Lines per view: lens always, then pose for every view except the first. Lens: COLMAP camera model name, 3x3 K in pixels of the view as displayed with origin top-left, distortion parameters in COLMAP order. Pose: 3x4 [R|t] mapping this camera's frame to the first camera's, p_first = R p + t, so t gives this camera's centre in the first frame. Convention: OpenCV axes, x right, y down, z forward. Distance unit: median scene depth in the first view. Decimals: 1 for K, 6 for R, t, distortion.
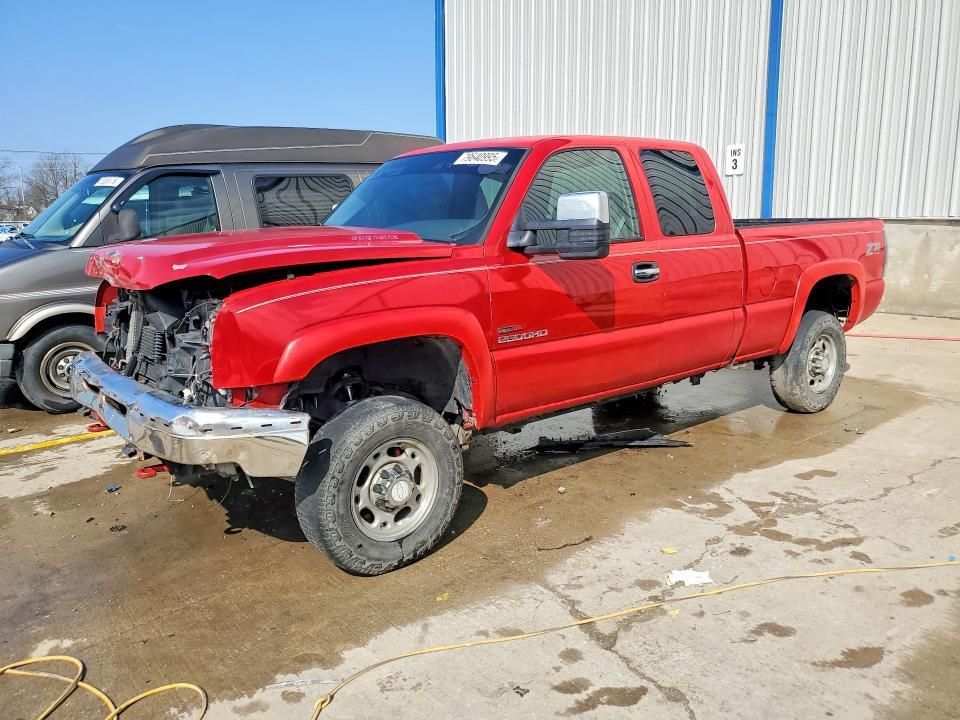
lens RADIAL K [[772.8, 0, 480.0], [0, 772.8, 360.0], [0, 0, 1]] dist [-0.002786, 0.040758]
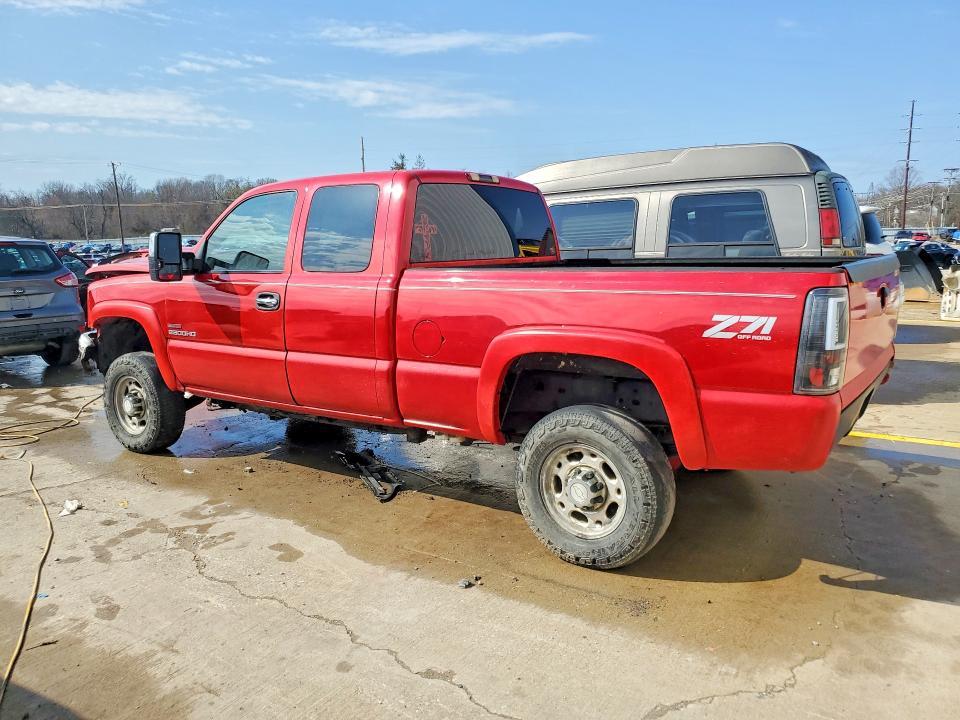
lens RADIAL K [[772.8, 0, 480.0], [0, 772.8, 360.0], [0, 0, 1]] dist [-0.002786, 0.040758]
pose [[0.245946, 0.164675, -0.955192, 1.398289], [-0.172593, 0.977154, 0.124022, -0.227431], [0.953794, 0.134356, 0.268749, 1.029781]]
